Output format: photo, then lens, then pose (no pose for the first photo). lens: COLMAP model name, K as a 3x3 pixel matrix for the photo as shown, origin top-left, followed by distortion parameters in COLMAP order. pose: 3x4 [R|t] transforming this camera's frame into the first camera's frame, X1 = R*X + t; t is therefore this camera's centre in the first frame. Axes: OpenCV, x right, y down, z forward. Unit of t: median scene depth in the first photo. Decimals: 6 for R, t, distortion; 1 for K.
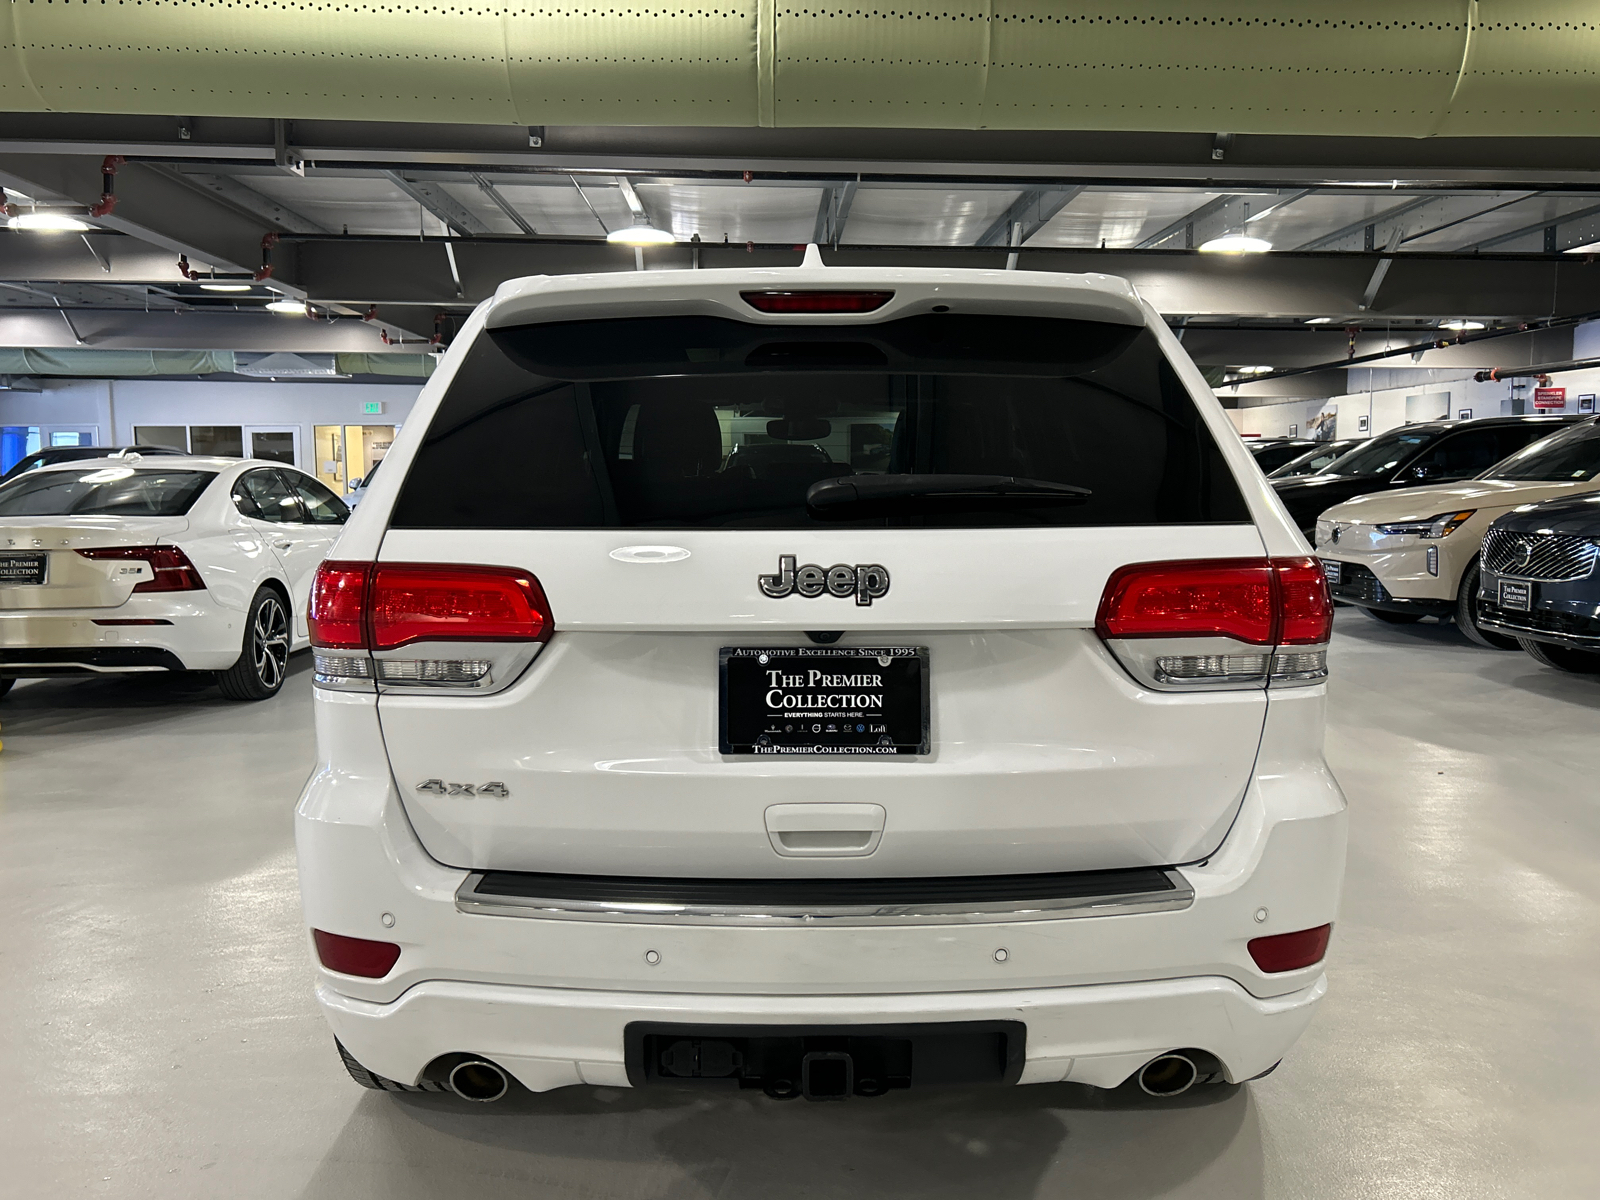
lens RADIAL K [[1280.9, 0, 800.7], [0, 1280.9, 595.3], [0, 0, 1]] dist [0.042780, -0.026989]
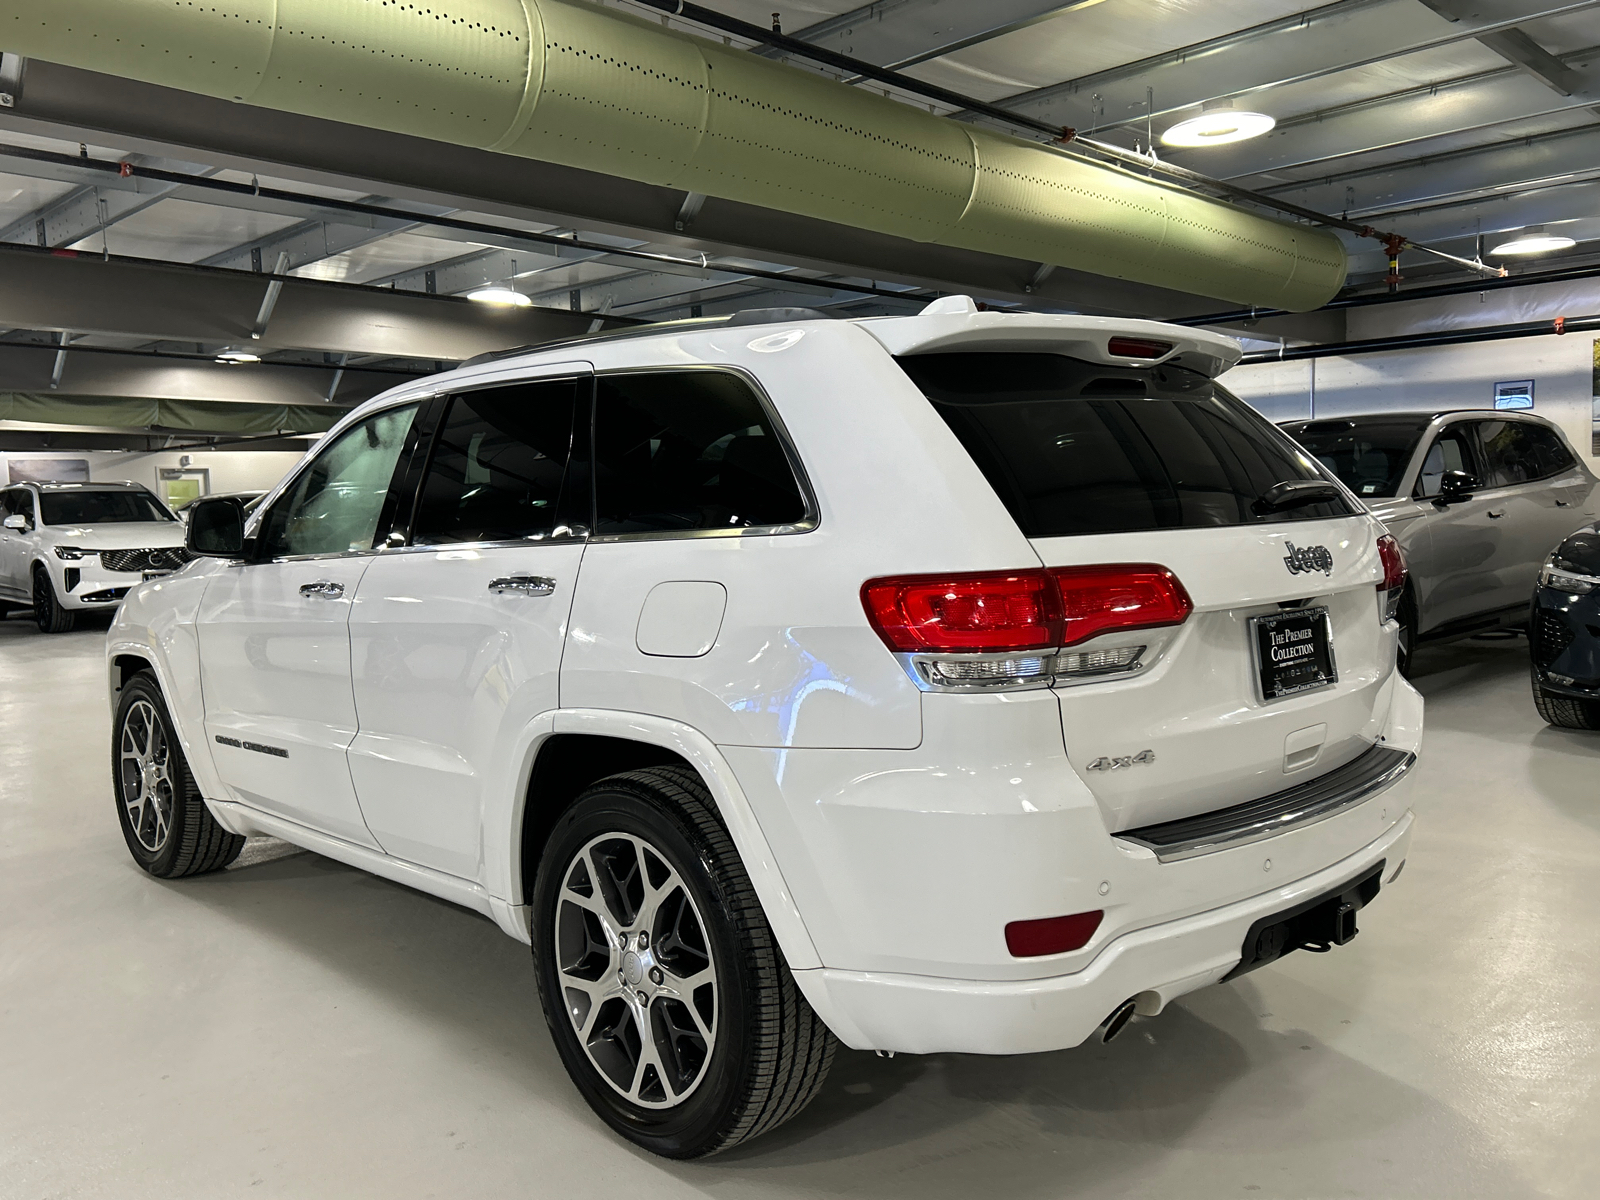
lens RADIAL K [[1307.9, 0, 743.9], [0, 1307.9, 599.3], [0, 0, 1]] dist [-0.000700, -0.008062]
pose [[0.739558, -0.064748, 0.669972, -1.253942], [0.087261, 0.996185, -0.000050, -0.020547], [-0.667413, 0.058500, 0.742387, 0.354291]]
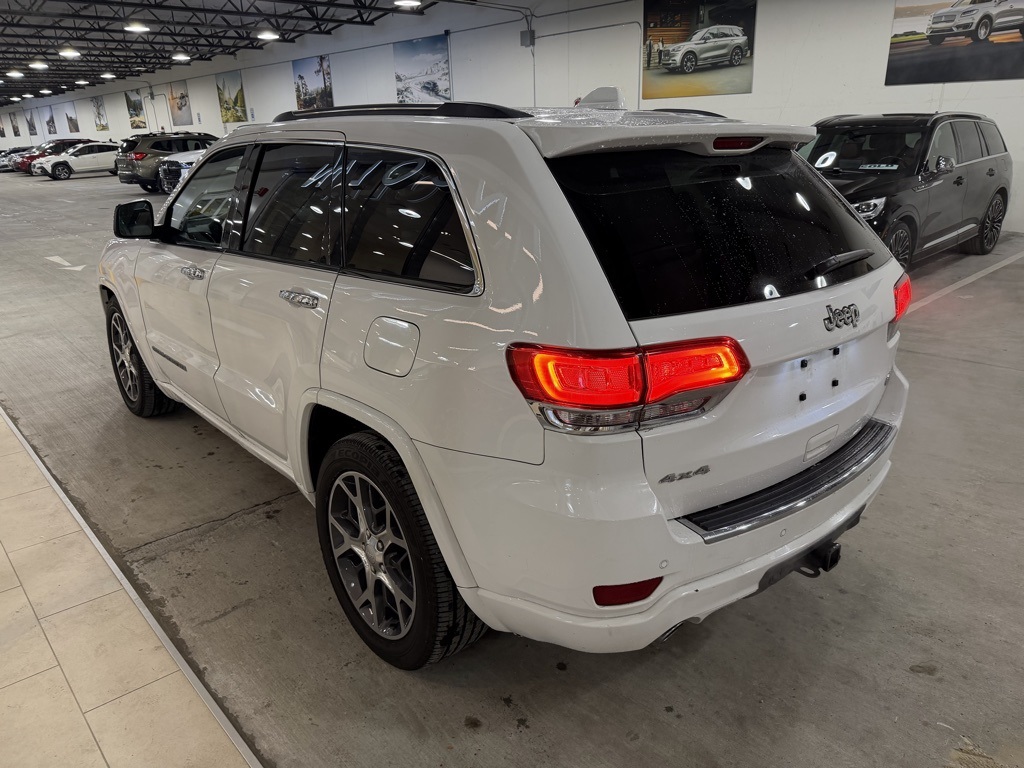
lens RADIAL K [[714.8, 0, 479.8], [0, 714.8, 381.3], [0, 0, 1]] dist [0.030954, -0.038299]
pose [[0.773904, -0.207671, 0.598285, -0.963033], [0.069867, 0.966937, 0.245258, -0.199081], [-0.629437, -0.148006, 0.762826, 0.487762]]
